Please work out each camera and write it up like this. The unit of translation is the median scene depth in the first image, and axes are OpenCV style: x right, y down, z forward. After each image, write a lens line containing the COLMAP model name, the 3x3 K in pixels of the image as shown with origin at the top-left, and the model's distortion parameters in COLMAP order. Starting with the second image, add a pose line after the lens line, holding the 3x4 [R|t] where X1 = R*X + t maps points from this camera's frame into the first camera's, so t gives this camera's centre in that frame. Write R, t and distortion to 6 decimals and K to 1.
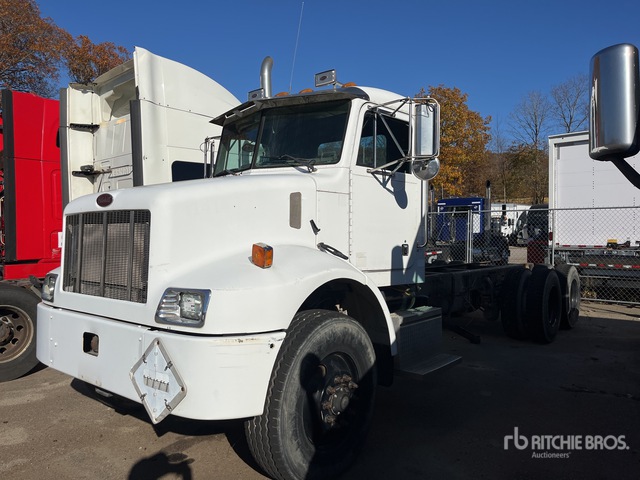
lens RADIAL K [[486.2, 0, 320.0], [0, 486.2, 240.0], [0, 0, 1]] dist [-0.003422, -0.000851]
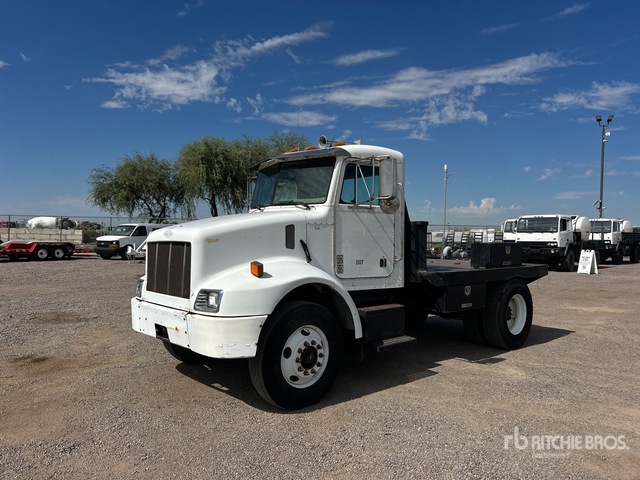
lens RADIAL K [[465.6, 0, 320.0], [0, 465.6, 240.0], [0, 0, 1]] dist [0.006769, 0.000565]
pose [[0.985748, -0.010926, -0.167874, 0.280176], [0.010033, 0.999931, -0.006168, -0.044473], [0.167930, 0.004396, 0.985789, -0.394660]]
